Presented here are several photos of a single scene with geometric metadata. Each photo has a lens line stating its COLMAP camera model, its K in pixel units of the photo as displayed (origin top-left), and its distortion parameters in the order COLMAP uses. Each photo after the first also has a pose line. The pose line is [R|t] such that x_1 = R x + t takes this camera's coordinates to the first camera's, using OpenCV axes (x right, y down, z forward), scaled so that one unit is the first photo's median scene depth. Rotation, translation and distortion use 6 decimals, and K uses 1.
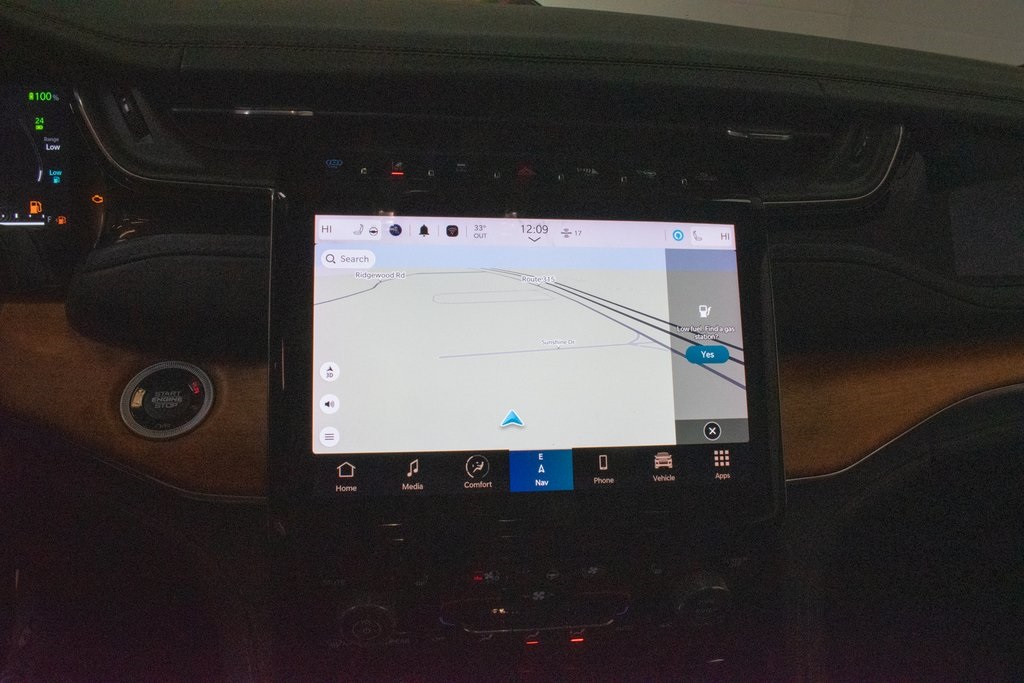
lens RADIAL K [[781.4, 0, 512.1], [0, 781.4, 342.2], [0, 0, 1]] dist [-0.105755, 0.017470]
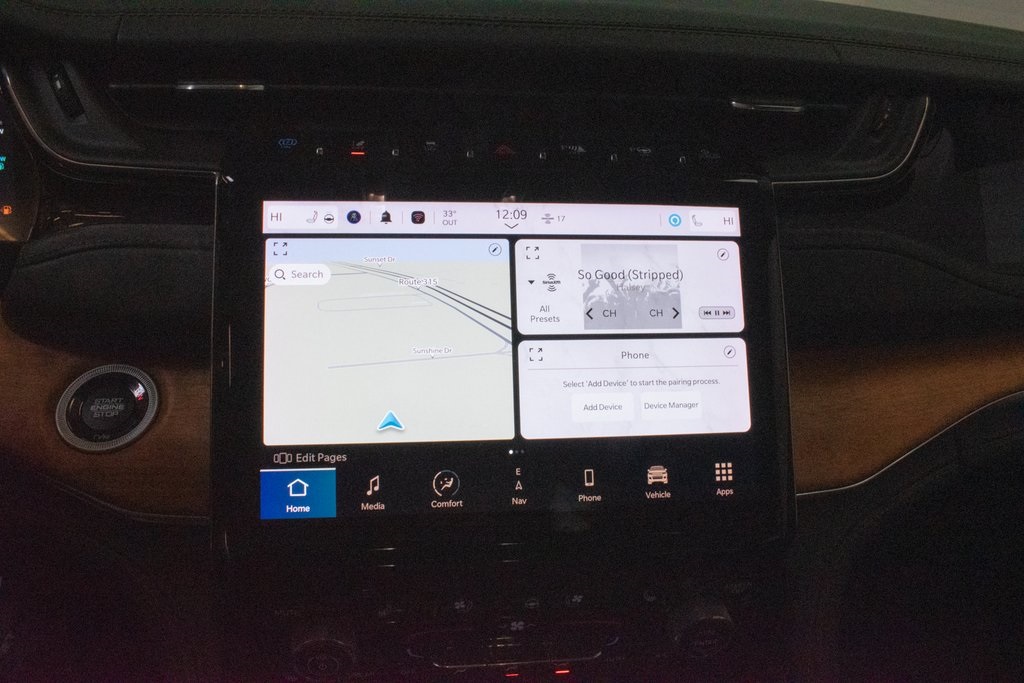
lens RADIAL K [[781.4, 0, 519.8], [0, 781.4, 344.6], [0, 0, 1]] dist [-0.105755, 0.017470]
pose [[0.999883, -0.005426, -0.014274, 0.050048], [0.005736, 0.999747, 0.021743, -0.016375], [0.014152, -0.021822, 0.999662, 0.111694]]
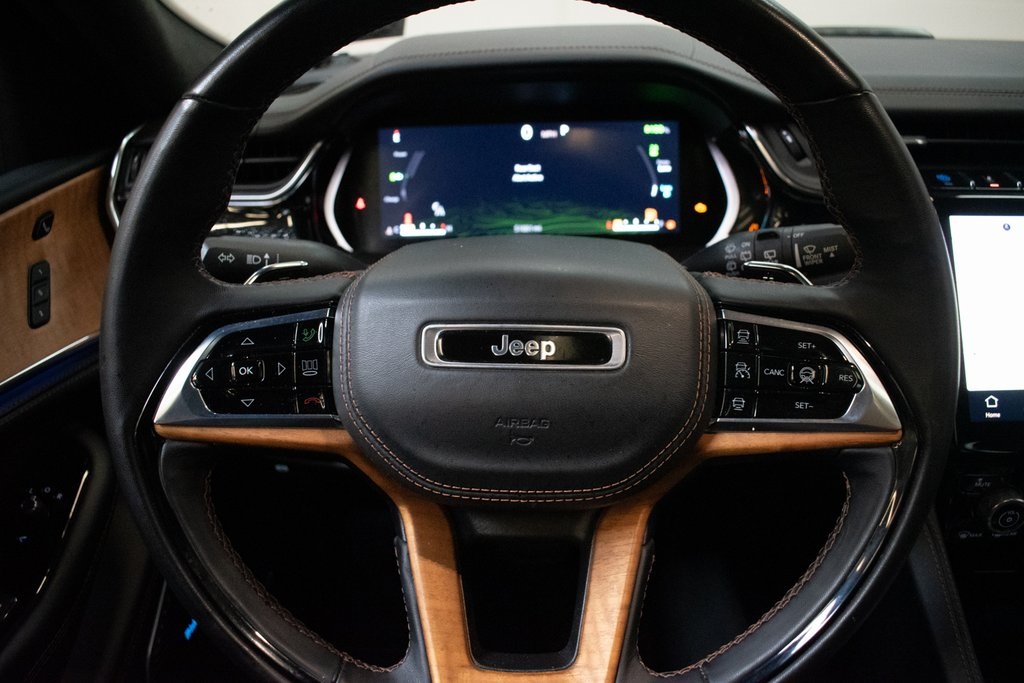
lens RADIAL K [[781.4, 0, 510.6], [0, 781.4, 340.4], [0, 0, 1]] dist [-0.105755, 0.017470]
pose [[0.981393, -0.011318, -0.191678, -0.732099], [0.009520, 0.999902, -0.010300, 0.056874], [0.191775, 0.008284, 0.981404, -0.428102]]
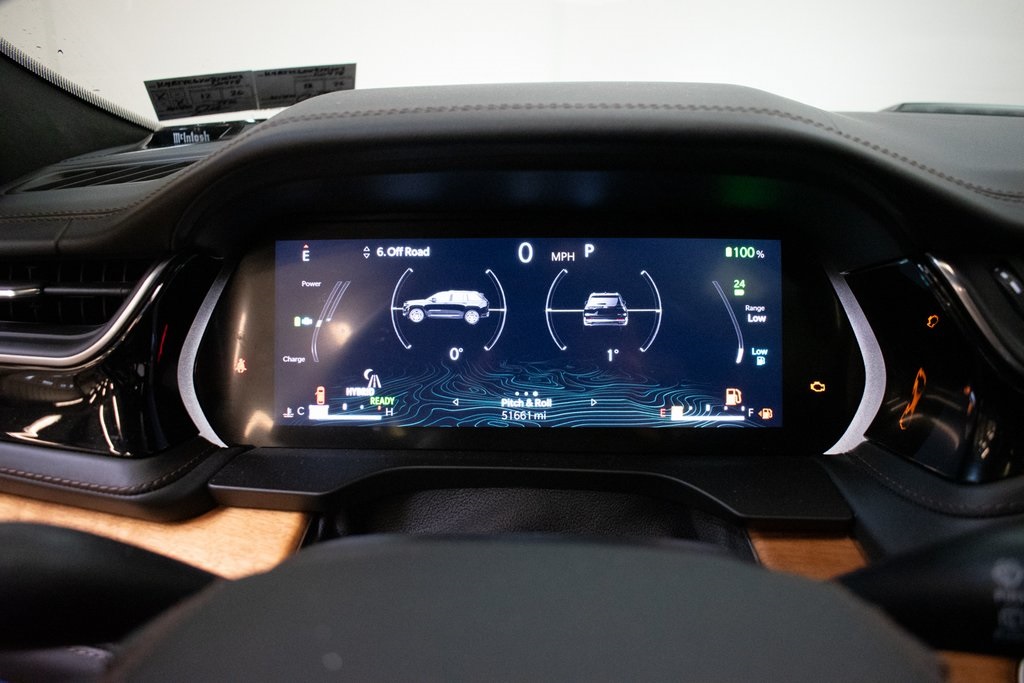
lens RADIAL K [[781.4, 0, 506.9], [0, 781.4, 339.2], [0, 0, 1]] dist [-0.105755, 0.017470]
pose [[0.983921, -0.008592, -0.178399, -0.852915], [-0.011903, 0.993467, -0.113494, -0.172808], [0.178209, 0.113792, 0.977391, 0.216636]]
